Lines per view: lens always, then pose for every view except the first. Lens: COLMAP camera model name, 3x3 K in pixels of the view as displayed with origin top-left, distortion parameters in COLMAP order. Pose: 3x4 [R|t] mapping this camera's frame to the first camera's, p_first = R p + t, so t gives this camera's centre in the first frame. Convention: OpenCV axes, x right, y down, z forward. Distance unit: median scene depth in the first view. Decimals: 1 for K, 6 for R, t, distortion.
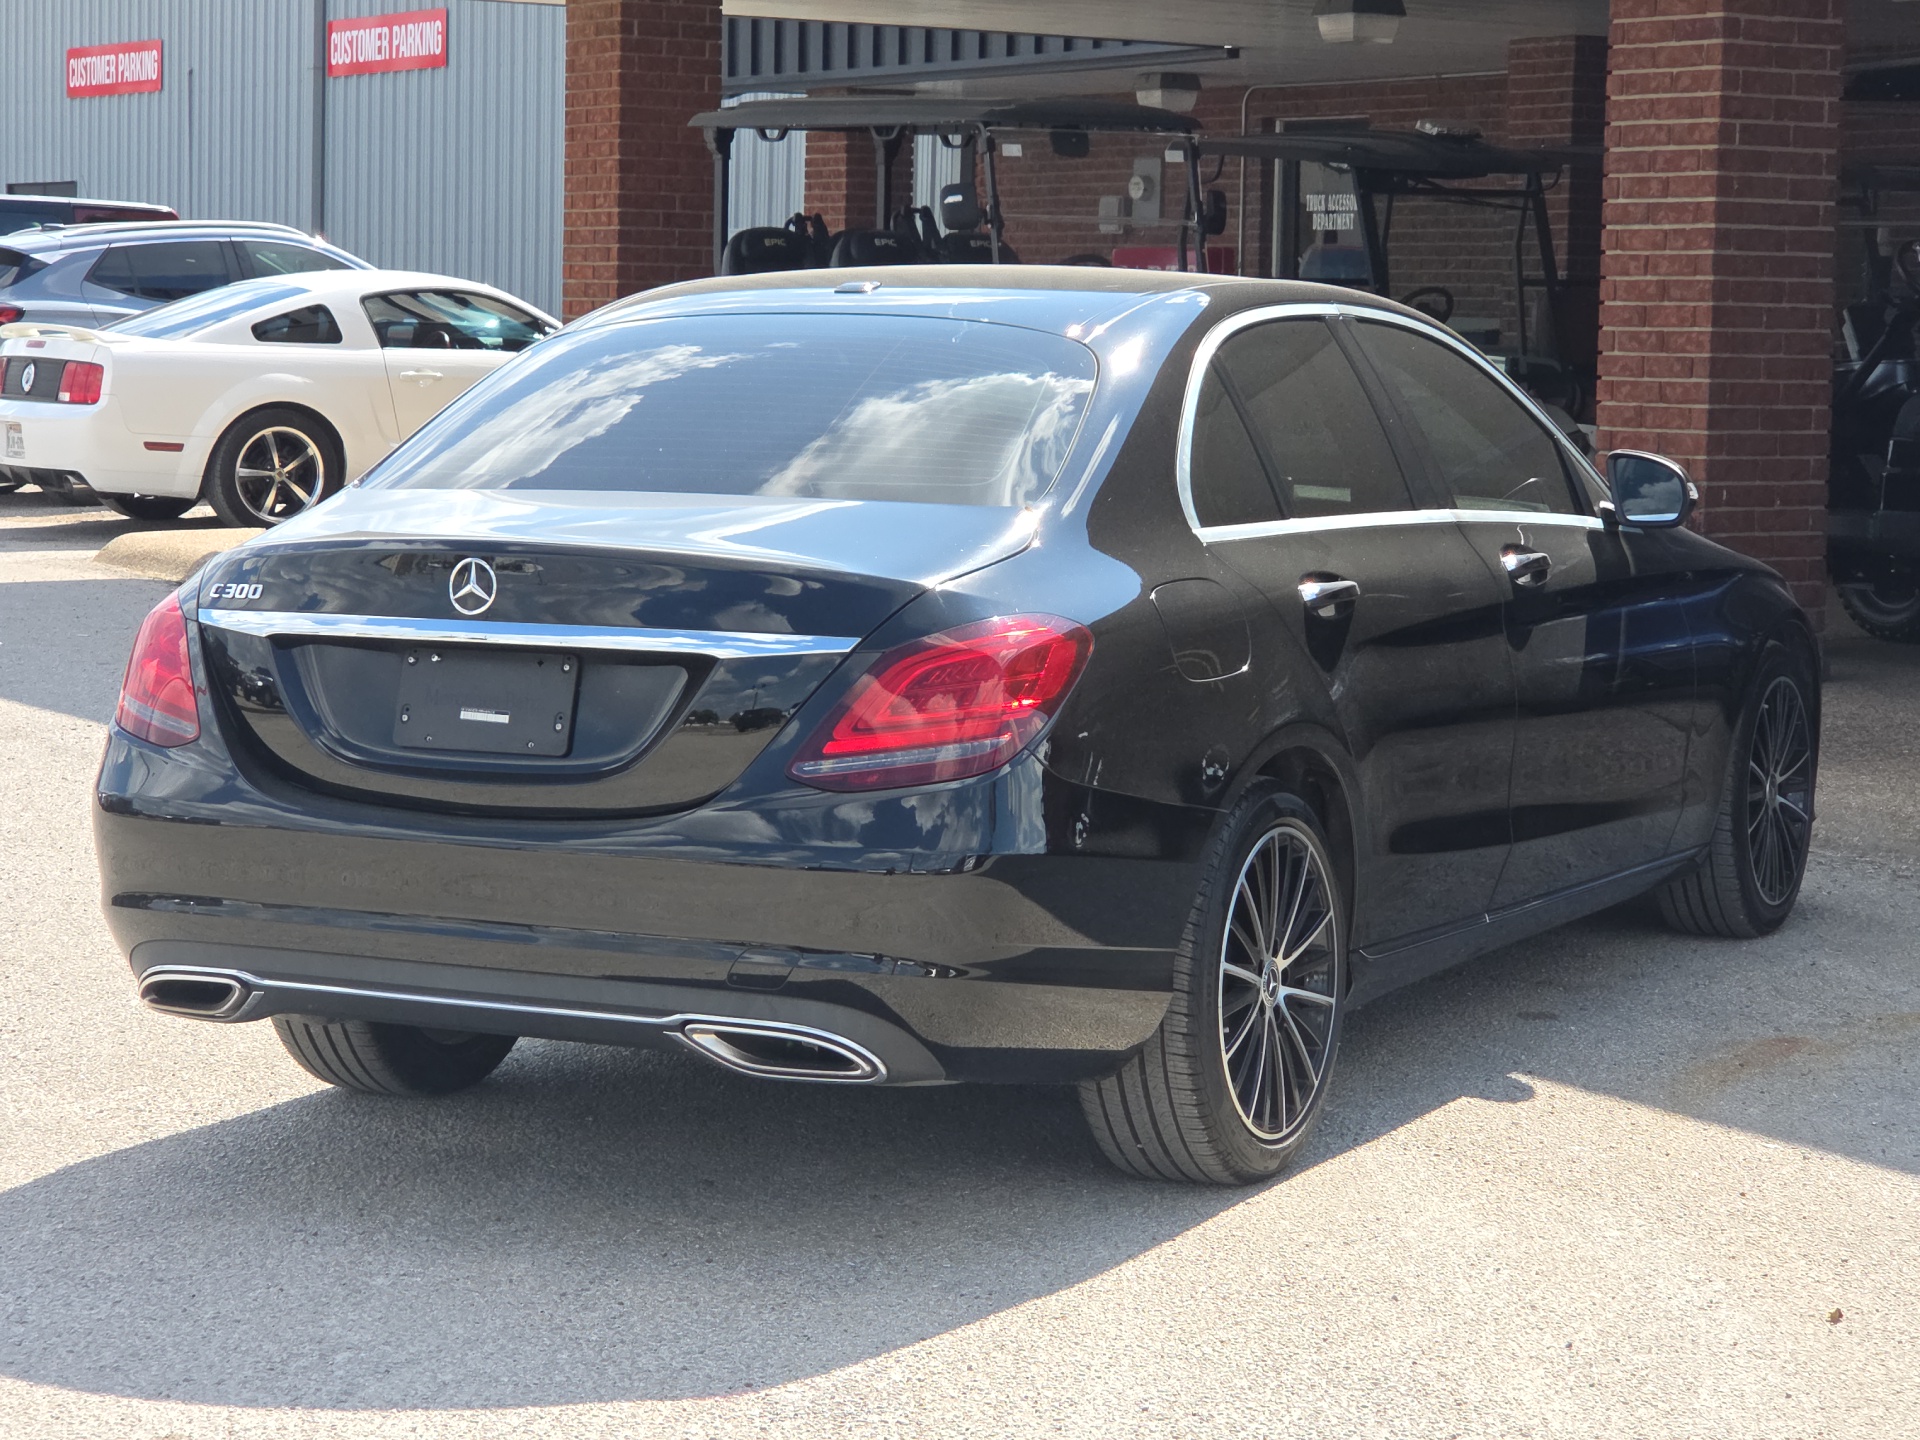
lens RADIAL K [[4343.7, 0, 961.1], [0, 4343.7, 717.9], [0, 0, 1]] dist [-0.133128, 0.000000]
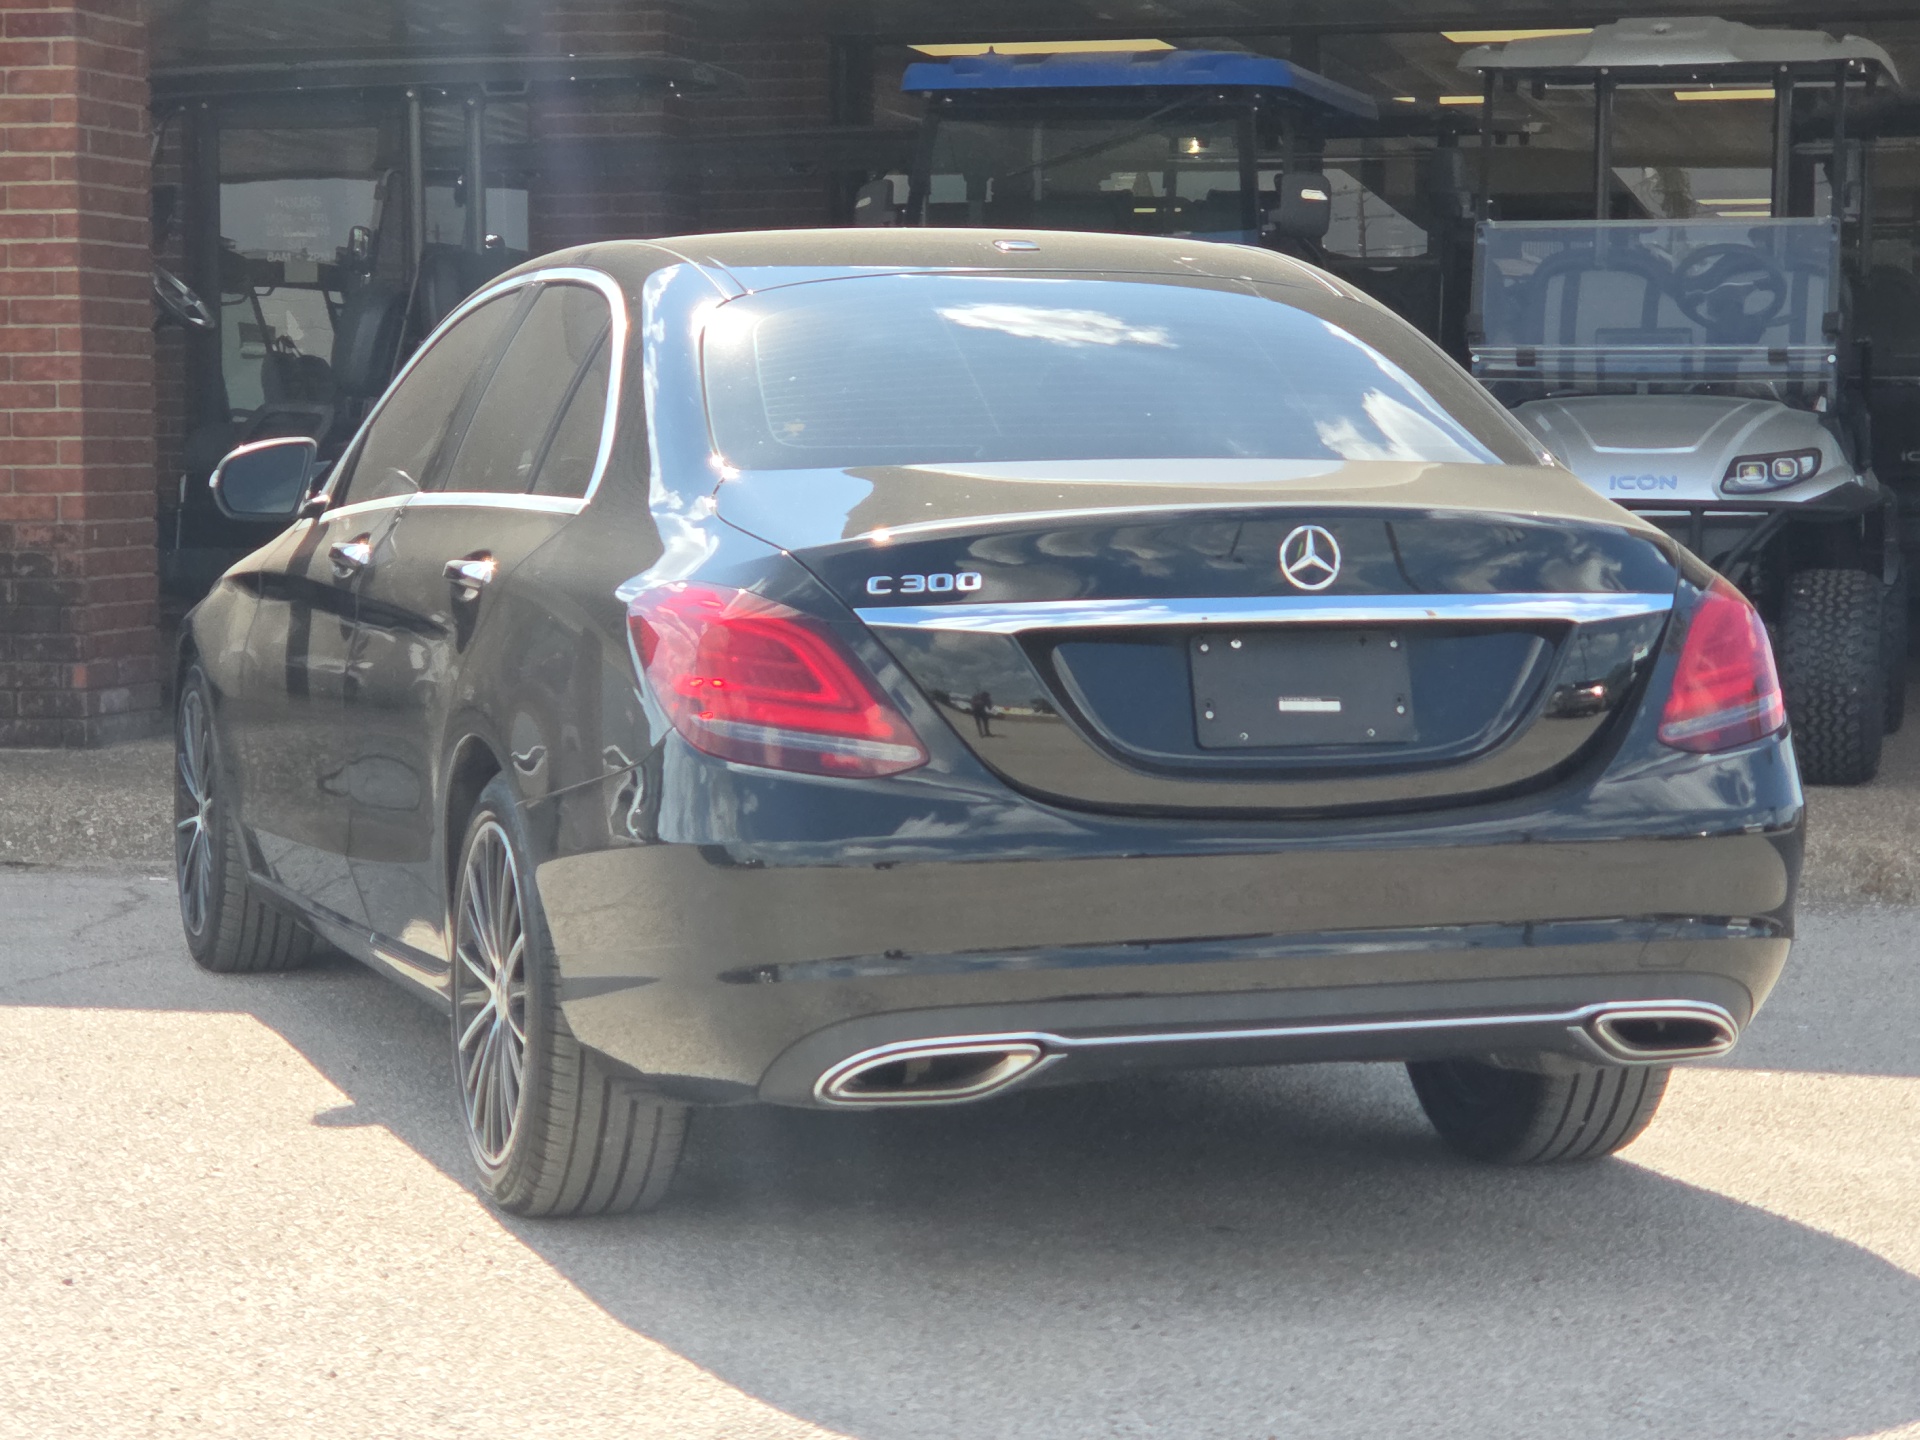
lens RADIAL K [[4615.5, 0, 961.3], [0, 4615.5, 718.9], [0, 0, 1]] dist [-0.051910, 0.000000]
pose [[0.699889, -0.054976, 0.712132, -0.385393], [0.073797, 0.997263, 0.004460, -0.003253], [-0.710429, 0.049432, 0.702031, 0.182080]]
